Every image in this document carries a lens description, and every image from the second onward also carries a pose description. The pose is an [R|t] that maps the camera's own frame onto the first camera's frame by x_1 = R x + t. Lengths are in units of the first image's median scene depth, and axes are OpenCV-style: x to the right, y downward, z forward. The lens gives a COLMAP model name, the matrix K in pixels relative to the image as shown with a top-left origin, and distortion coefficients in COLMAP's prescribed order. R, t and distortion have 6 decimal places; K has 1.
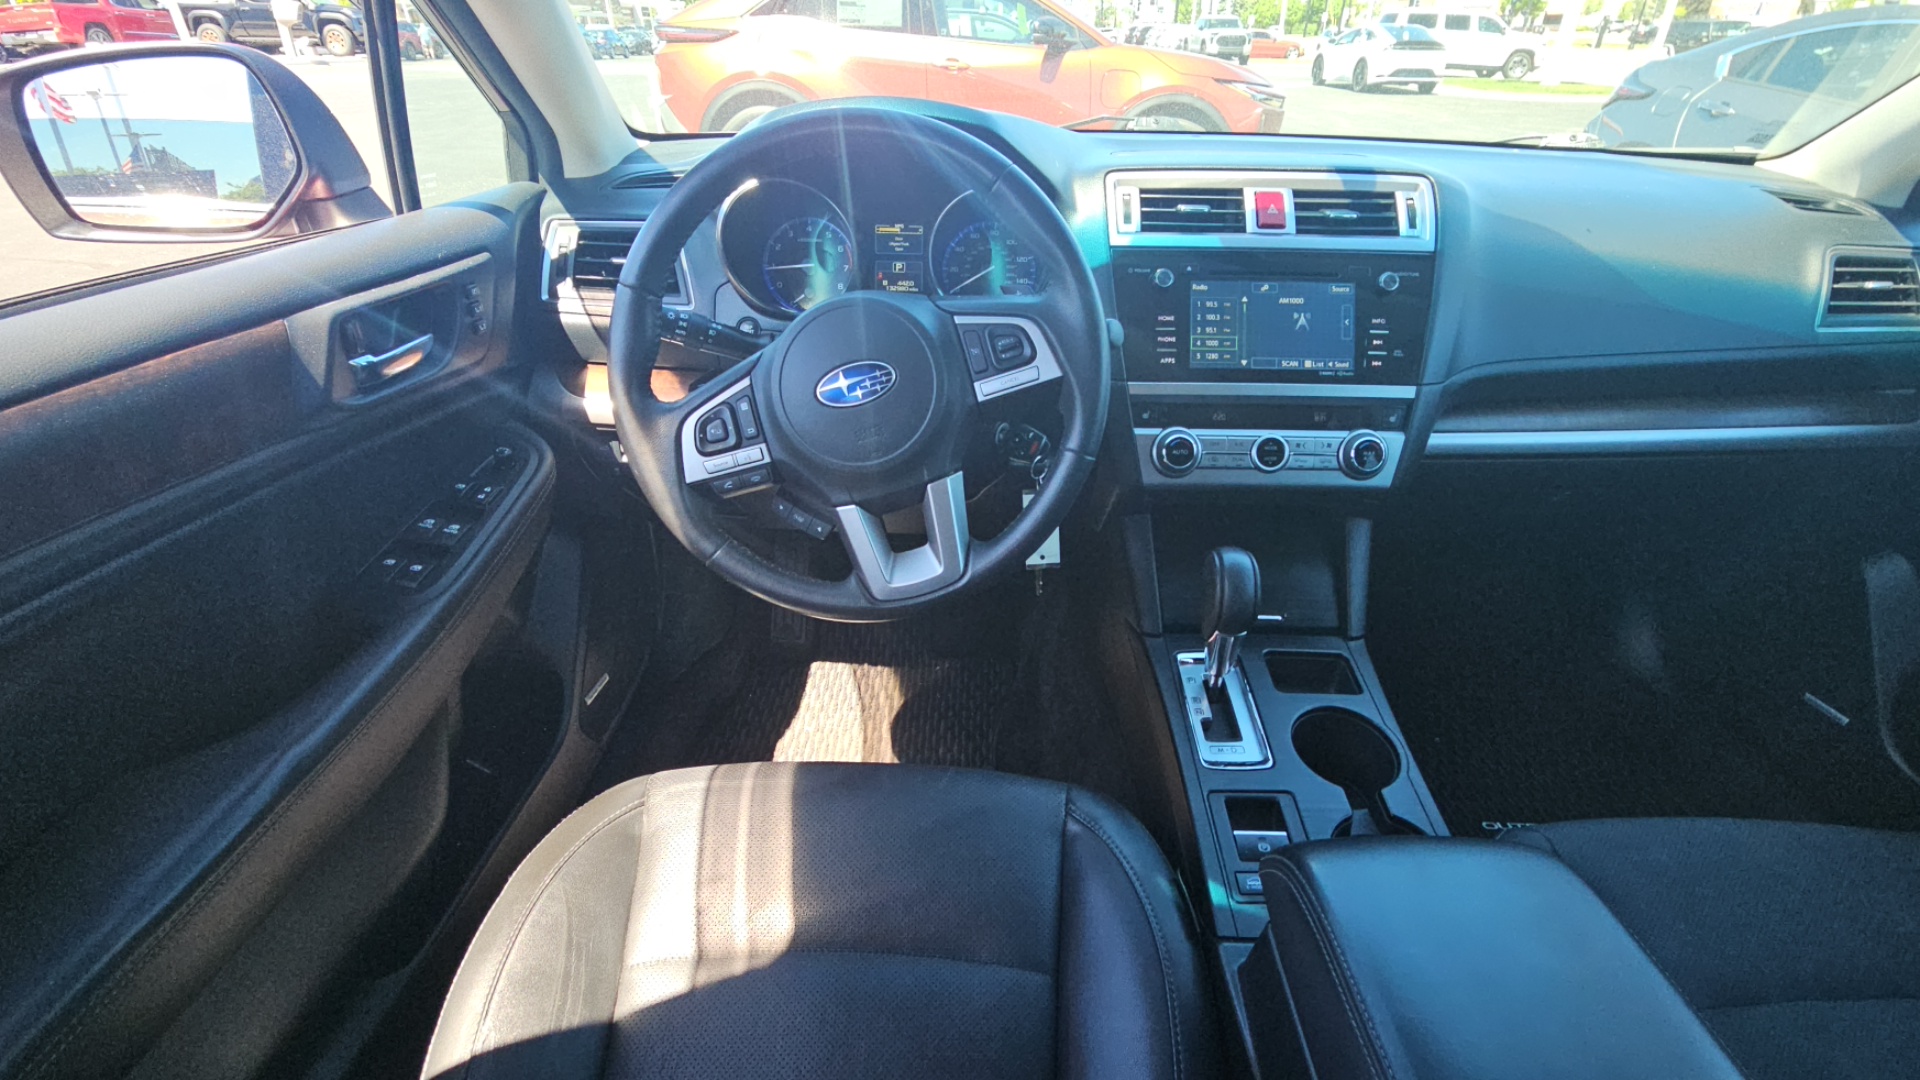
lens RADIAL K [[860.4, 0, 979.7], [0, 860.4, 540.4], [0, 0, 1]] dist [0.009833, -0.007591]
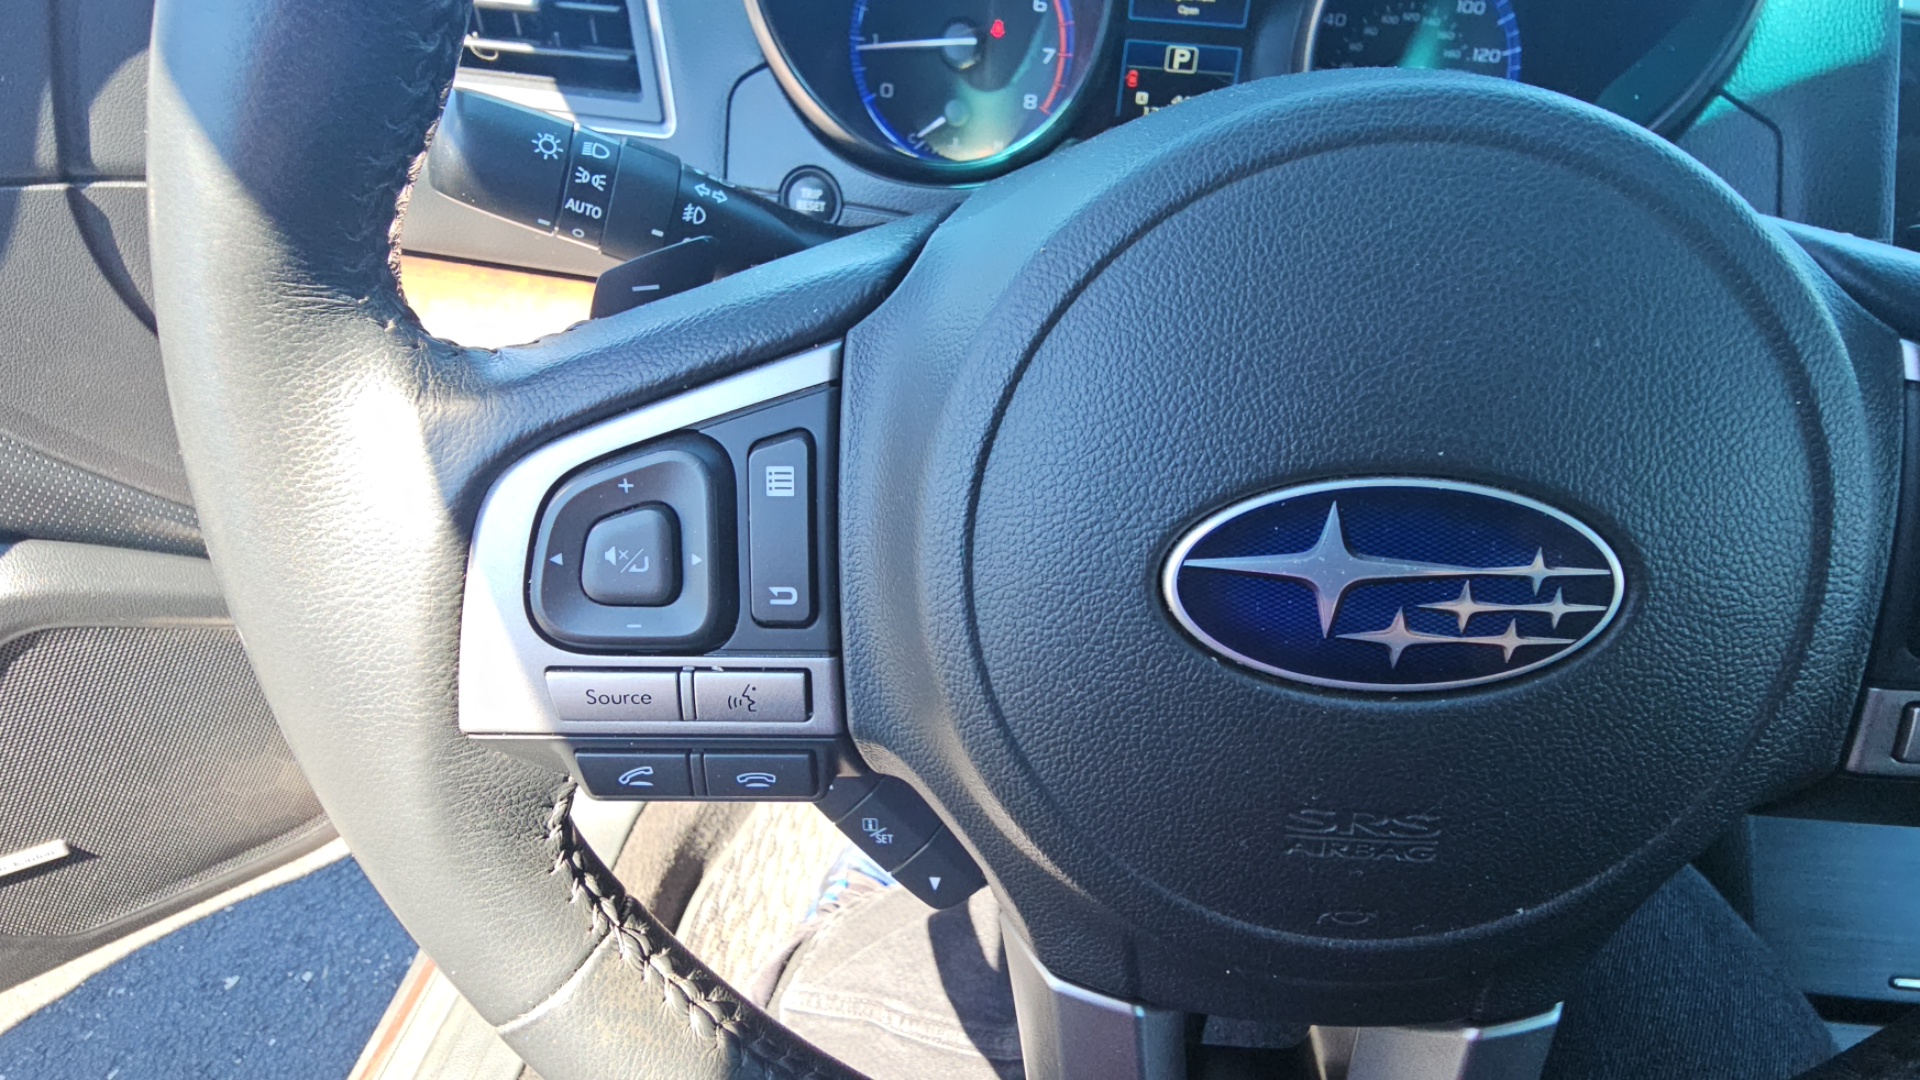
lens RADIAL K [[860.4, 0, 976.7], [0, 860.4, 537.0], [0, 0, 1]] dist [0.009833, -0.007591]
pose [[0.996332, 0.074231, -0.042568, -0.173196], [-0.067605, 0.987808, 0.140230, -0.160927], [0.052458, -0.136838, 0.989203, 0.623589]]
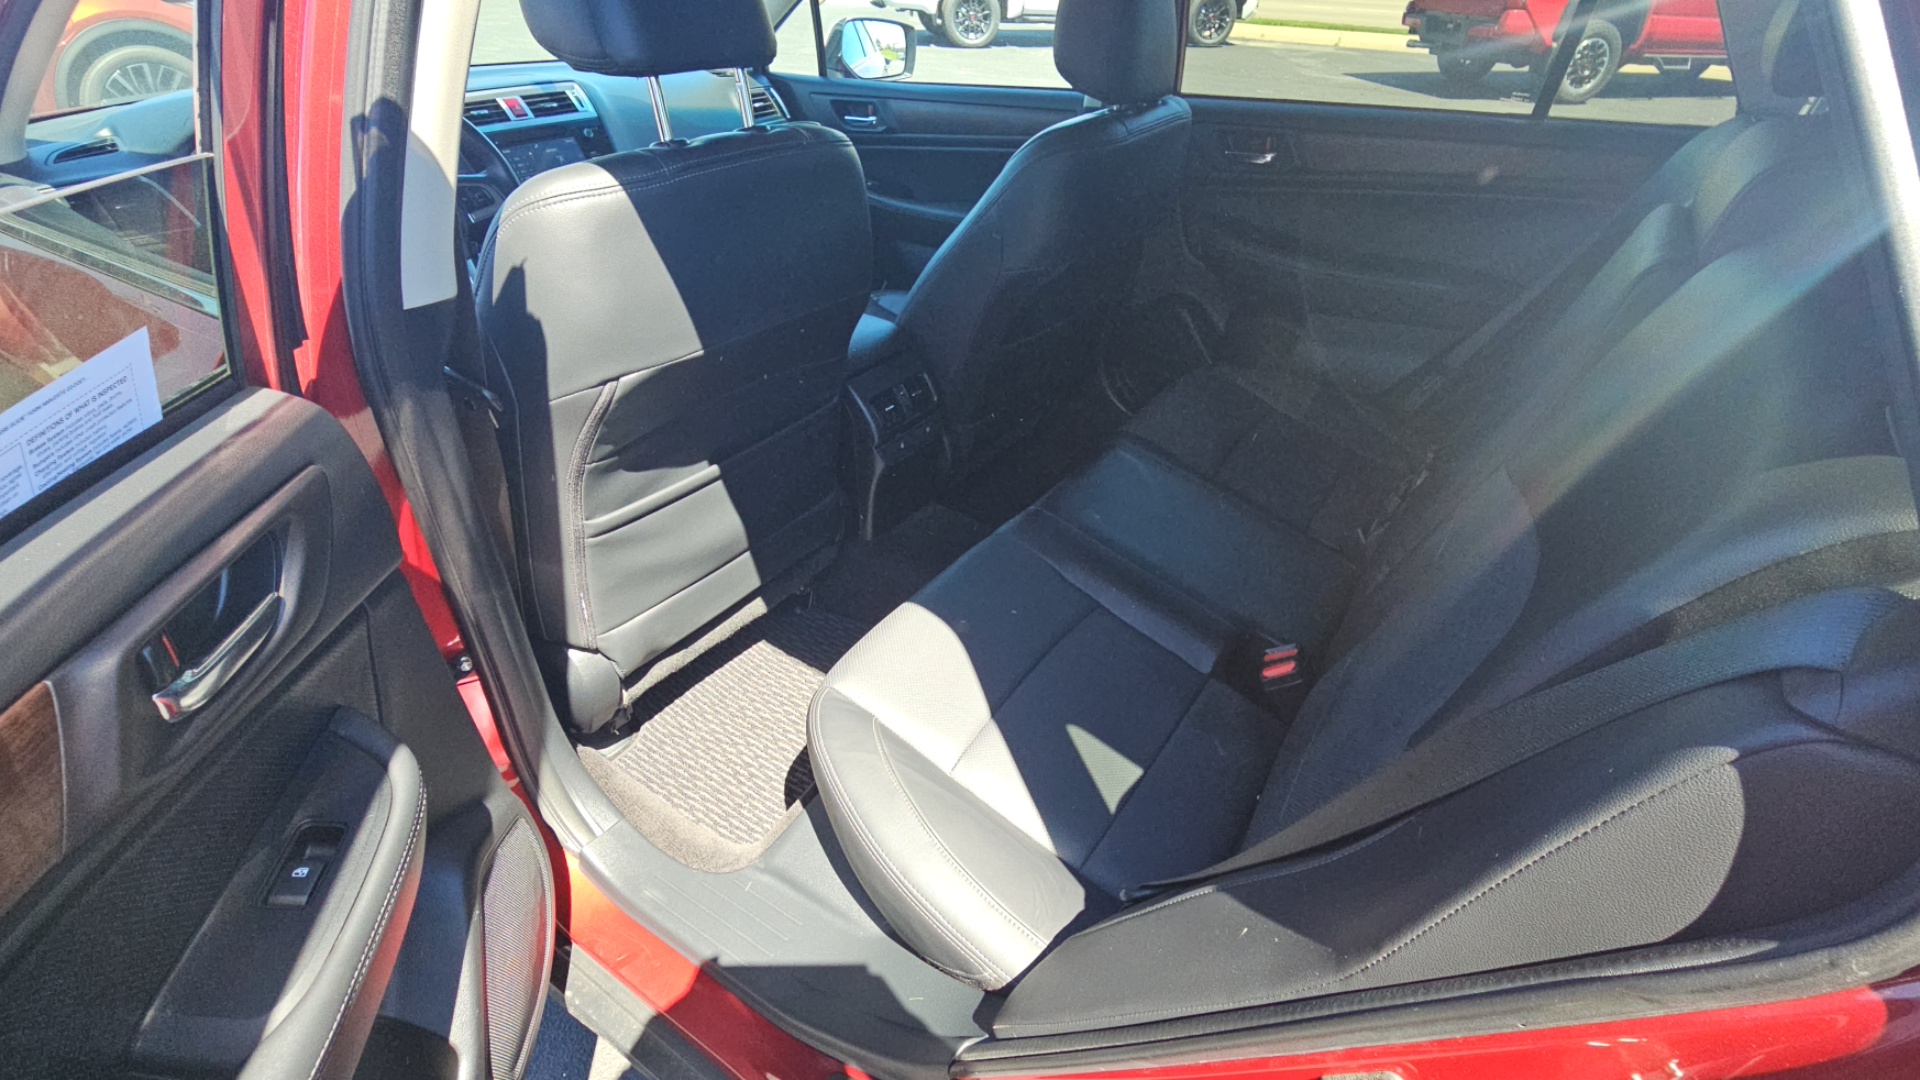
lens RADIAL K [[860.4, 0, 985.4], [0, 860.4, 536.9], [0, 0, 1]] dist [0.009833, -0.007591]
pose [[0.554590, -0.479654, 0.679972, -0.889441], [0.411901, 0.868259, 0.276522, 0.369724], [-0.723027, 0.126725, 0.679097, -1.003169]]
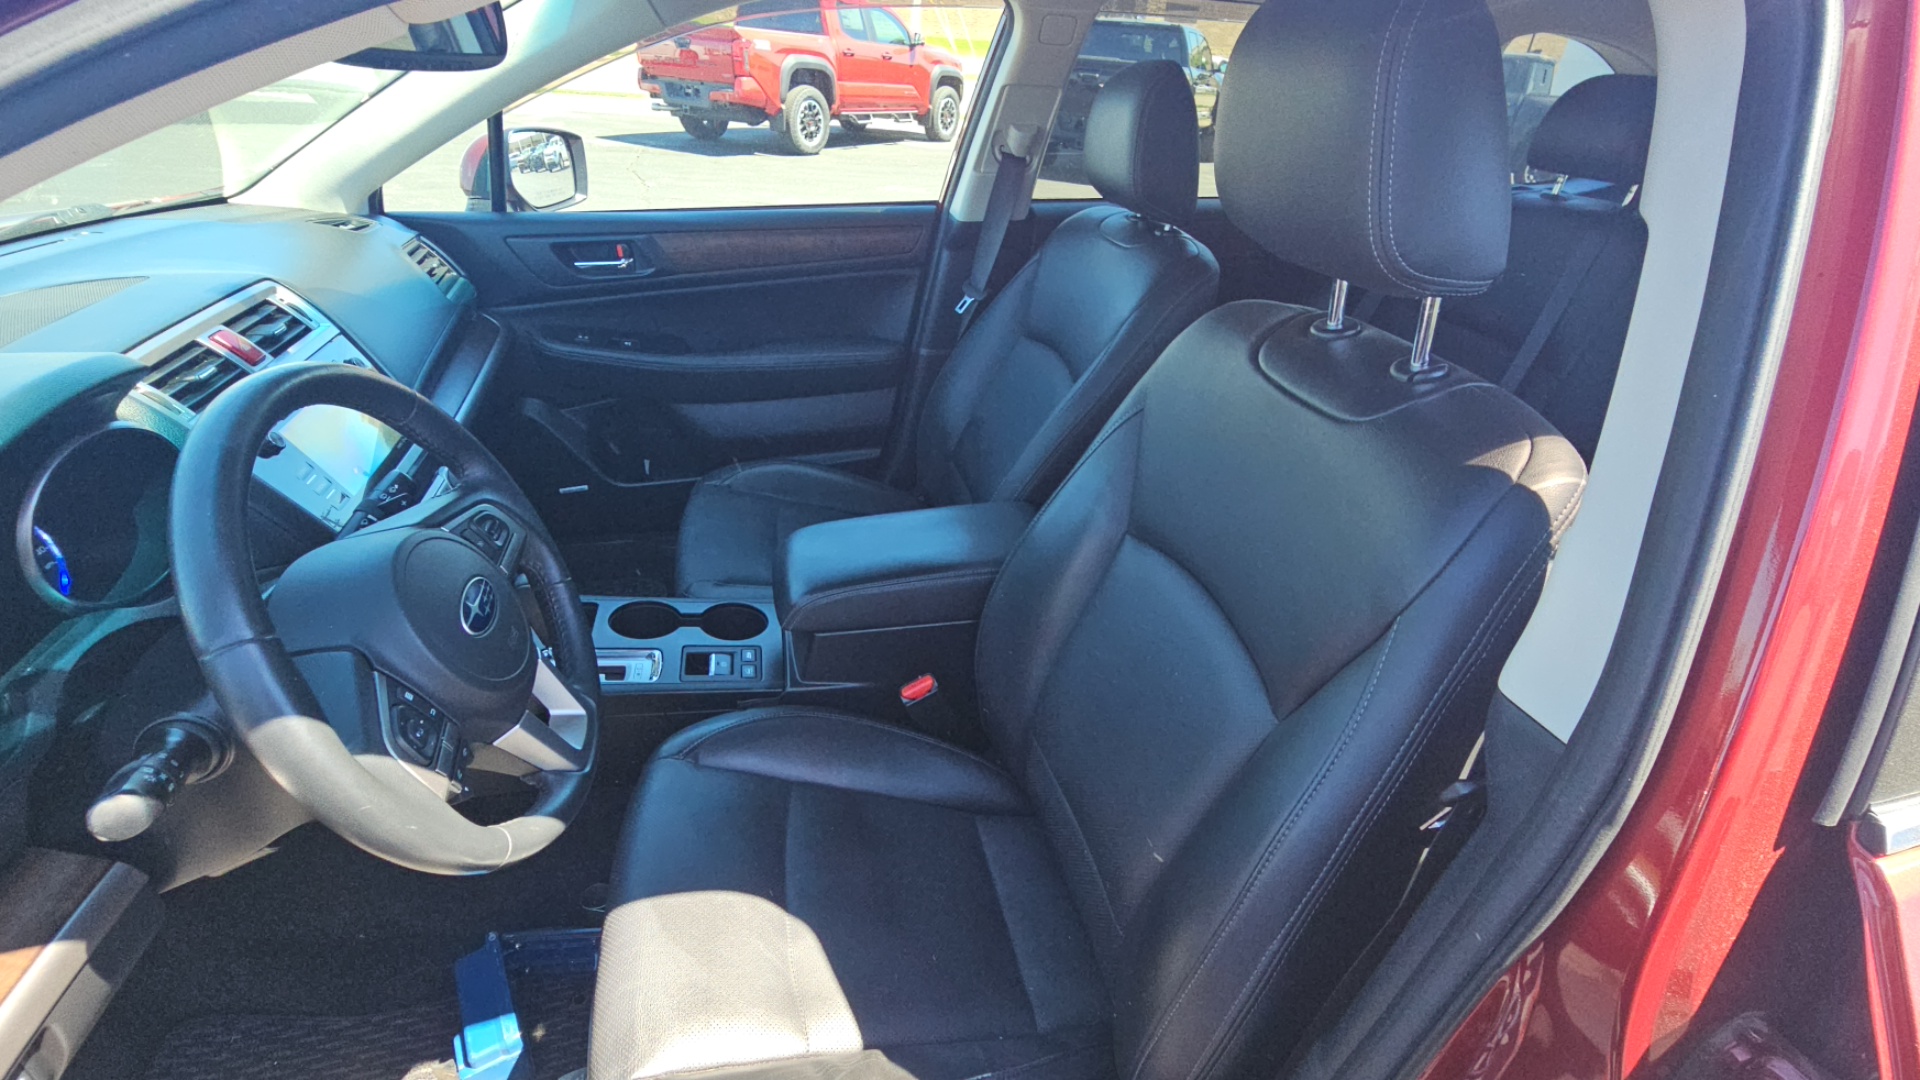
lens RADIAL K [[860.4, 0, 970.0], [0, 860.4, 543.1], [0, 0, 1]] dist [0.009833, -0.007591]
pose [[-0.232095, -0.516514, 0.824224, -0.822673], [0.432628, 0.704118, 0.563073, -0.433259], [-0.871186, 0.487269, 0.060036, 0.320658]]
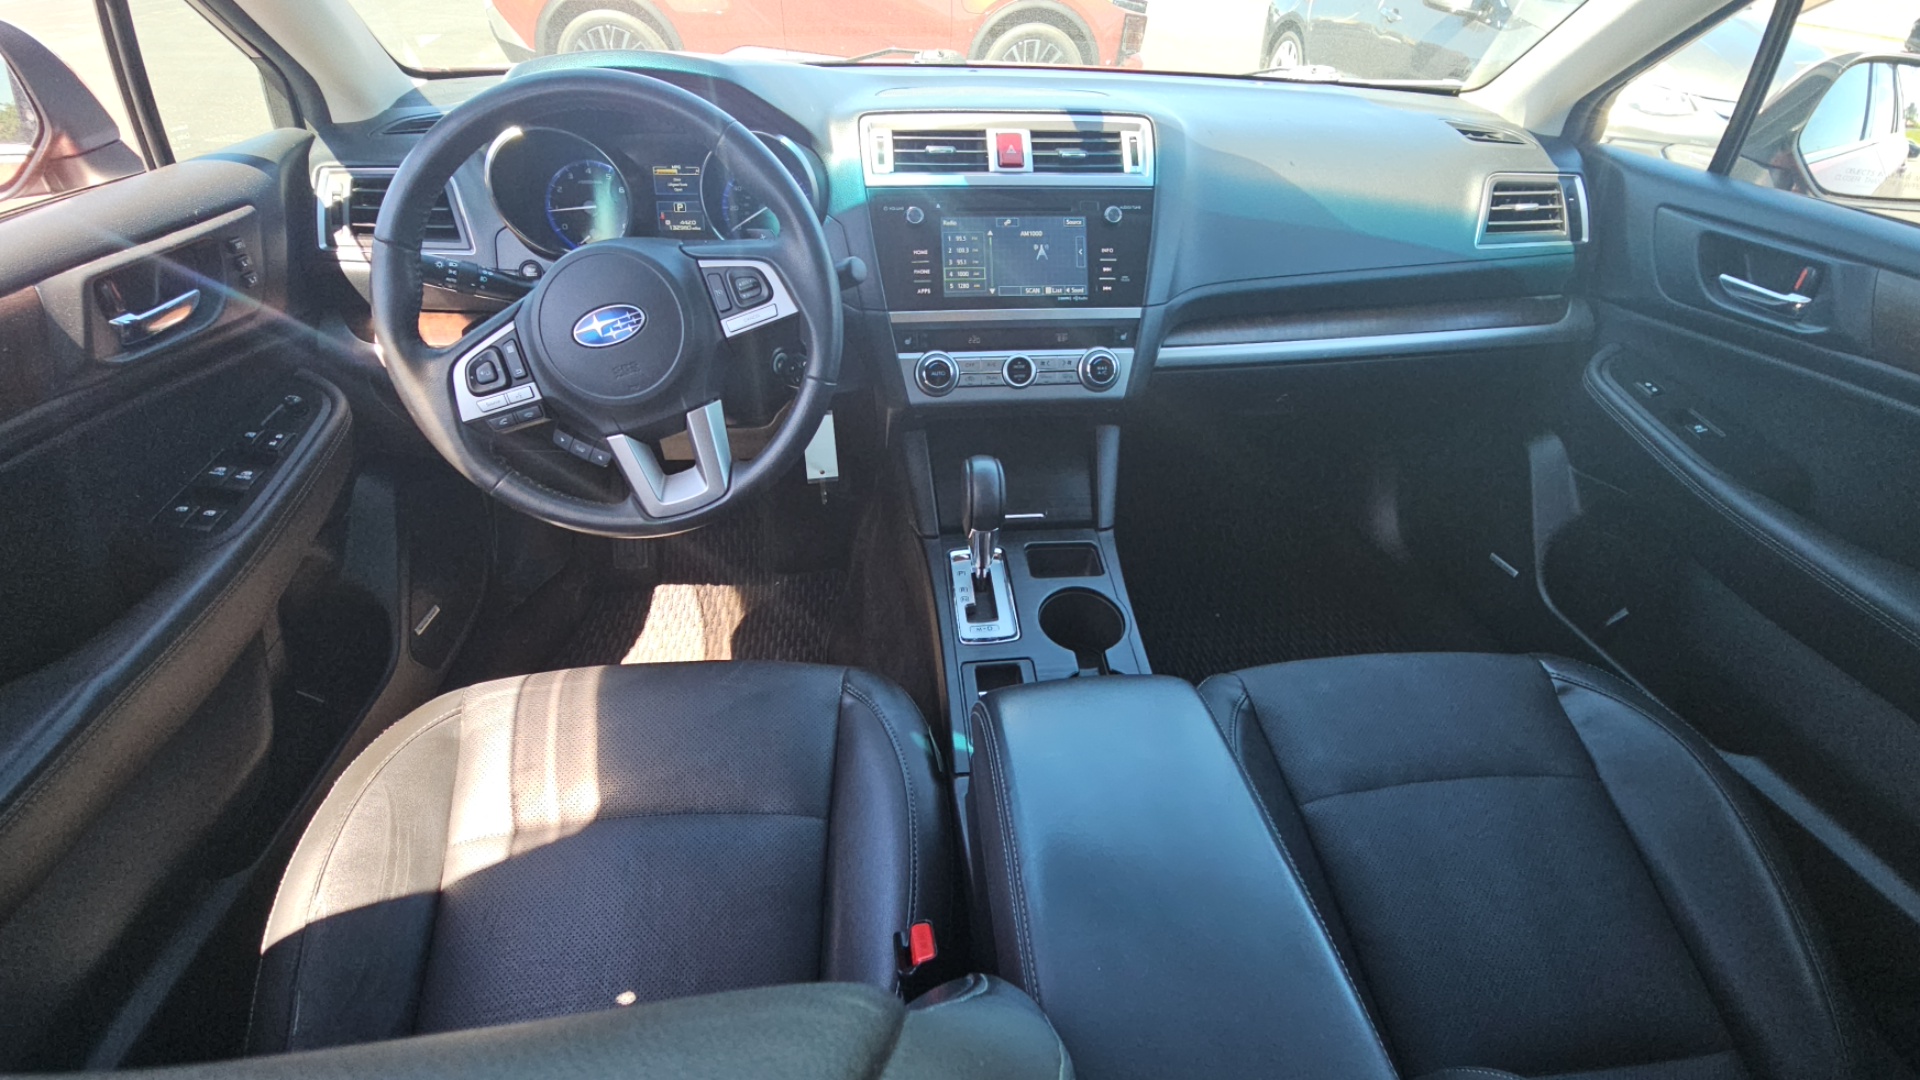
lens RADIAL K [[860.4, 0, 982.3], [0, 860.4, 541.4], [0, 0, 1]] dist [0.009833, -0.007591]
pose [[0.992642, -0.061025, 0.104579, 0.155113], [0.051242, 0.994271, 0.093810, 0.013059], [-0.109705, -0.087761, 0.990082, -0.143220]]
